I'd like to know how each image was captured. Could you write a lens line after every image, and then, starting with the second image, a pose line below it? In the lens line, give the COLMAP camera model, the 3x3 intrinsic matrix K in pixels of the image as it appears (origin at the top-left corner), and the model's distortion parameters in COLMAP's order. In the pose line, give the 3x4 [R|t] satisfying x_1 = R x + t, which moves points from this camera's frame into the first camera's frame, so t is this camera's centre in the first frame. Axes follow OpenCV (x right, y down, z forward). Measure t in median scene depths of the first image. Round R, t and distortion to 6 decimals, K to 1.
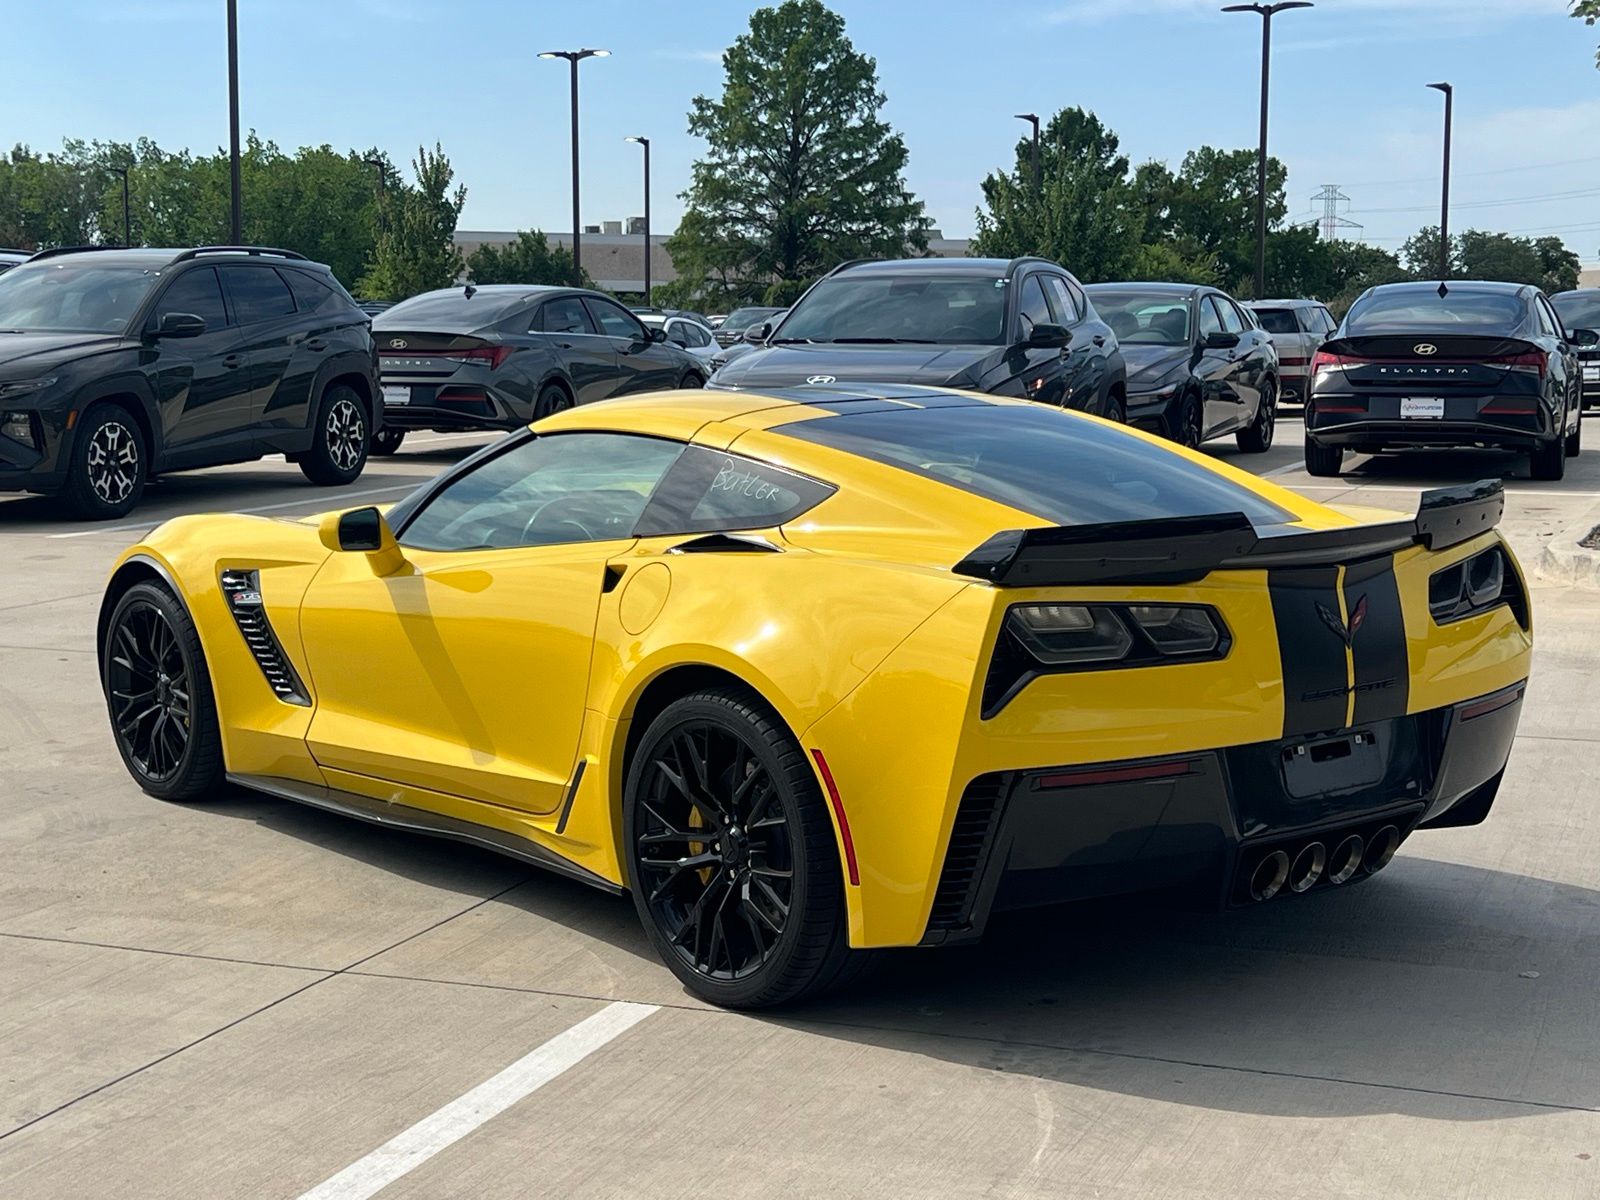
lens RADIAL K [[2716.5, 0, 822.1], [0, 2716.5, 600.6], [0, 0, 1]] dist [0.234496, -0.879095]
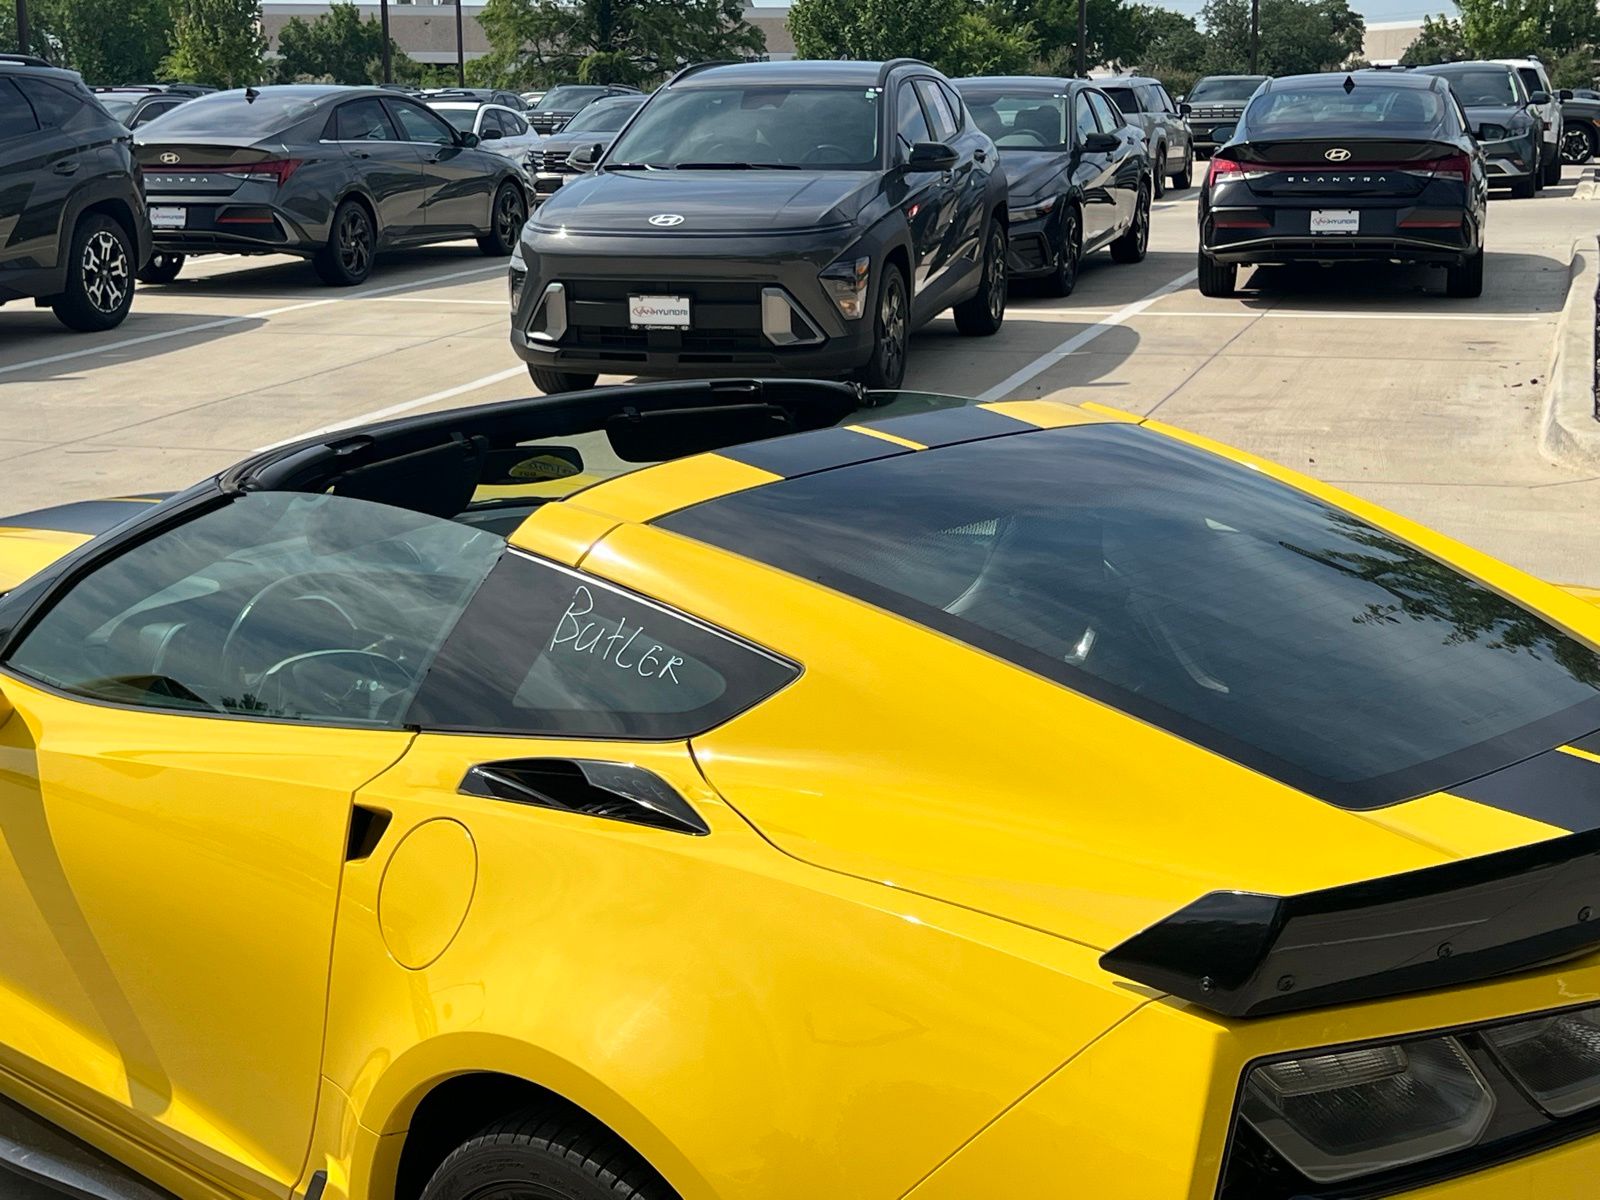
lens RADIAL K [[2566.1, 0, 810.9], [0, 2566.1, 594.8], [0, 0, 1]] dist [0.271824, -1.096962]
pose [[0.997690, -0.025499, 0.062966, -0.006438], [0.019598, 0.995508, 0.092624, -0.028382], [-0.065045, -0.091176, 0.993708, 0.147466]]
